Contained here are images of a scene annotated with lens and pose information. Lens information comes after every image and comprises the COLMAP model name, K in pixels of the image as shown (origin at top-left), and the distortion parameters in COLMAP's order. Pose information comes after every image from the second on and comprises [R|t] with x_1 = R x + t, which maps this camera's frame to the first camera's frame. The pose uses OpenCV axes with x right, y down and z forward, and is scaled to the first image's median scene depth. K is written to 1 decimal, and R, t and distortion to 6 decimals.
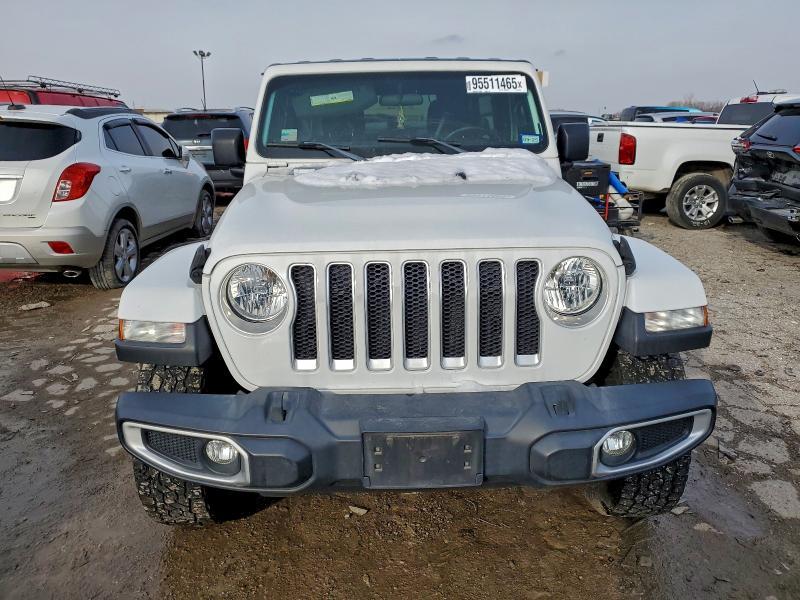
lens RADIAL K [[614.2, 0, 402.6], [0, 614.2, 287.2], [0, 0, 1]] dist [0.013278, 0.001140]
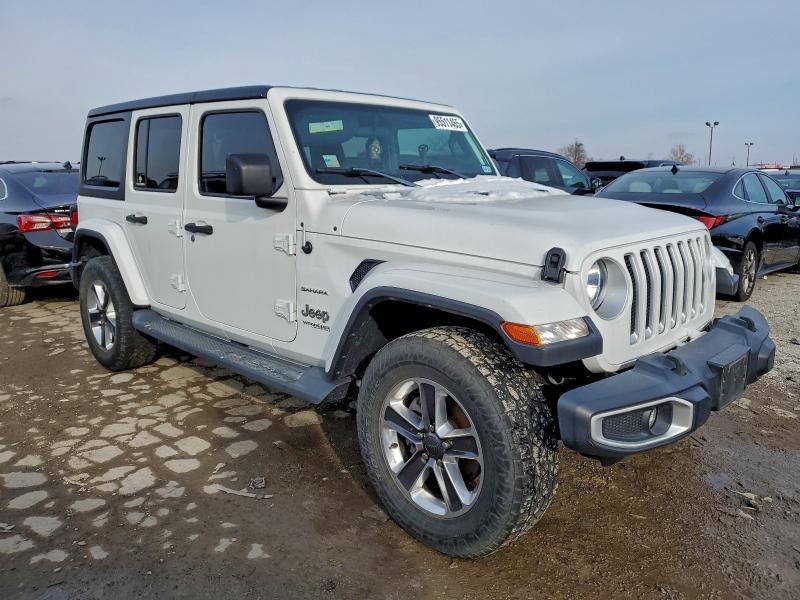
lens RADIAL K [[614.2, 0, 402.6], [0, 614.2, 287.2], [0, 0, 1]] dist [0.013278, 0.001140]
pose [[0.710605, -0.119286, 0.693406, -0.768388], [0.176755, 0.984184, -0.011830, -0.021677], [-0.681027, 0.130969, 0.720450, 0.250265]]
